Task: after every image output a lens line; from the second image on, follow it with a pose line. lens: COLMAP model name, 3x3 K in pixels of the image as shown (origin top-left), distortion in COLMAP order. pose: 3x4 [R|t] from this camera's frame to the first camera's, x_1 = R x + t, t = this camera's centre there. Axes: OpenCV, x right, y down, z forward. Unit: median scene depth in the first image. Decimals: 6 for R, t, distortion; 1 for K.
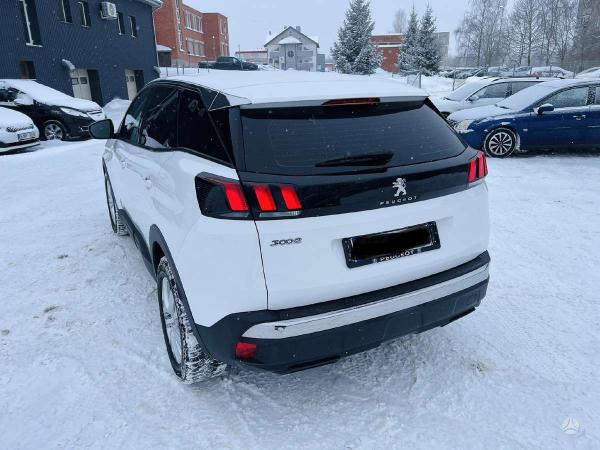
lens RADIAL K [[418.6, 0, 292.0], [0, 418.6, 212.0], [0, 0, 1]] dist [0.061489, -0.048543]
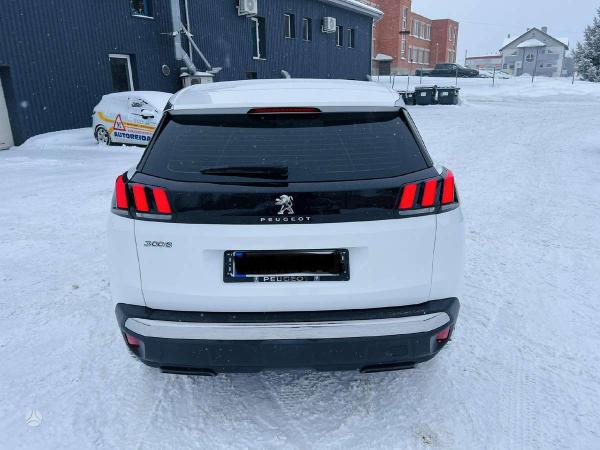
lens RADIAL K [[418.6, 0, 294.6], [0, 418.6, 213.1], [0, 0, 1]] dist [0.061489, -0.048543]
pose [[0.905079, 0.122347, -0.407263, 0.630590], [-0.127834, 0.991699, 0.013828, -0.054600], [0.405574, 0.039546, 0.913206, 0.170754]]
